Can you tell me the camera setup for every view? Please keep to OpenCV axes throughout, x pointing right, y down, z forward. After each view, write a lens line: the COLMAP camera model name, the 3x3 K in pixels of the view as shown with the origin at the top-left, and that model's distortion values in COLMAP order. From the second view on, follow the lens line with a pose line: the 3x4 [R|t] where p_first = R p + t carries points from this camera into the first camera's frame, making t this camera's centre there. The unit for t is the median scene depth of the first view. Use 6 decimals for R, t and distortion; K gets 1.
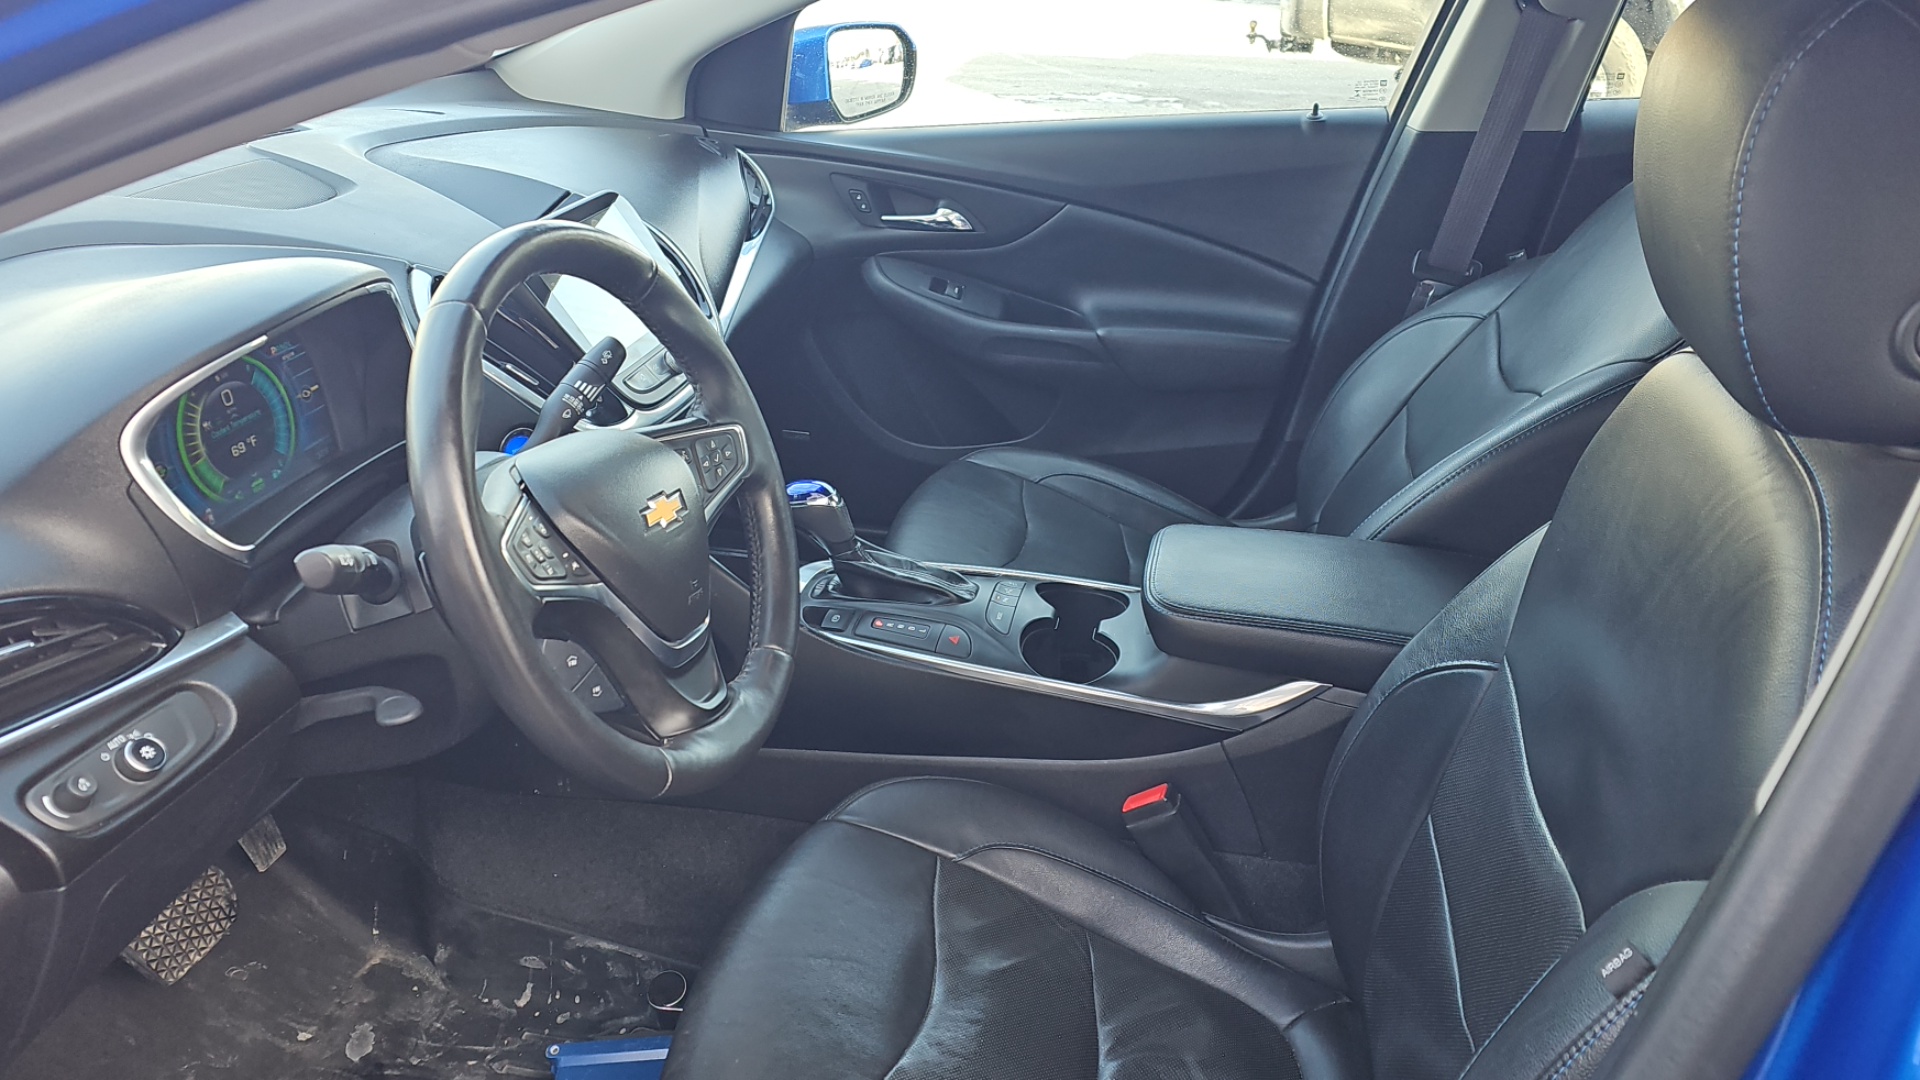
lens RADIAL K [[1362.2, 0, 934.1], [0, 1362.2, 544.0], [0, 0, 1]] dist [0.081513, -0.062106]
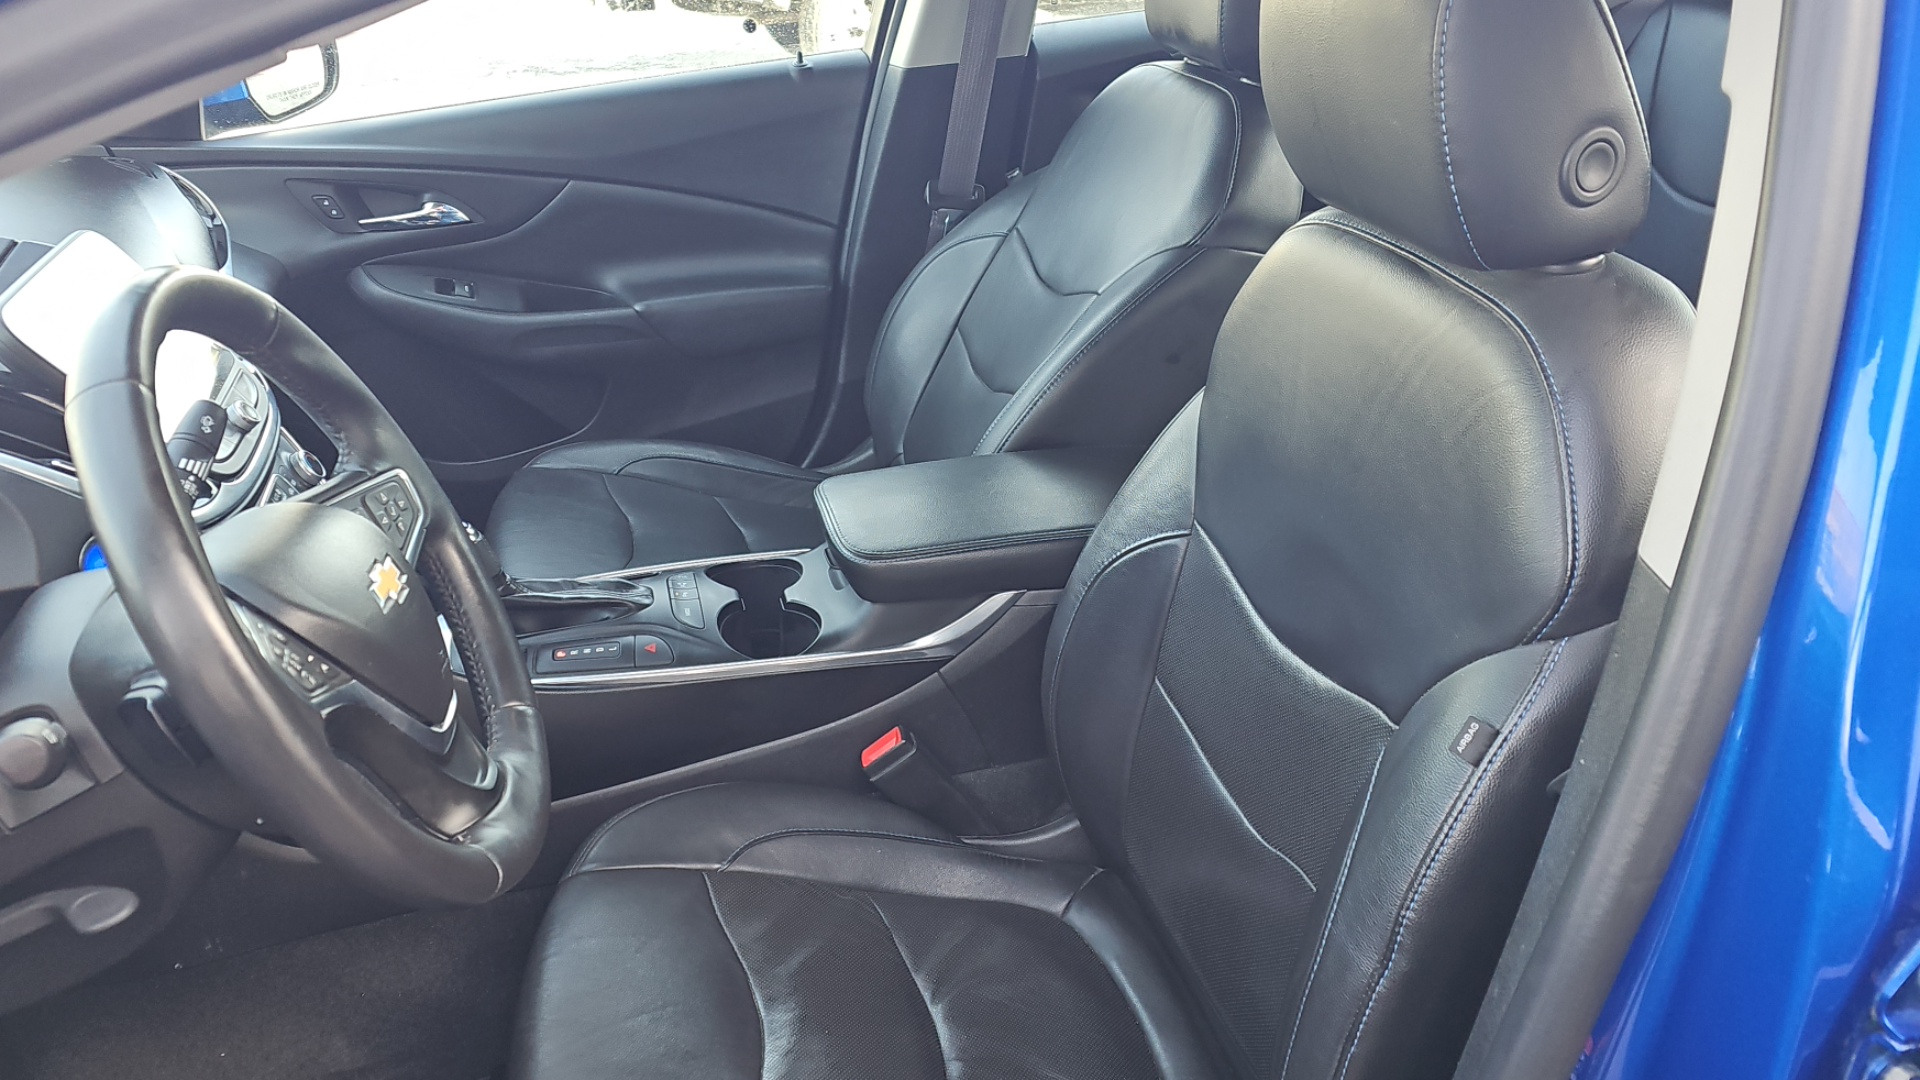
lens RADIAL K [[1362.2, 0, 979.3], [0, 1362.2, 528.6], [0, 0, 1]] dist [0.081513, -0.062106]
pose [[0.889841, -0.235104, 0.391035, -0.132715], [0.228921, 0.971397, 0.063105, -0.017200], [-0.394687, 0.033363, 0.918210, 0.041884]]
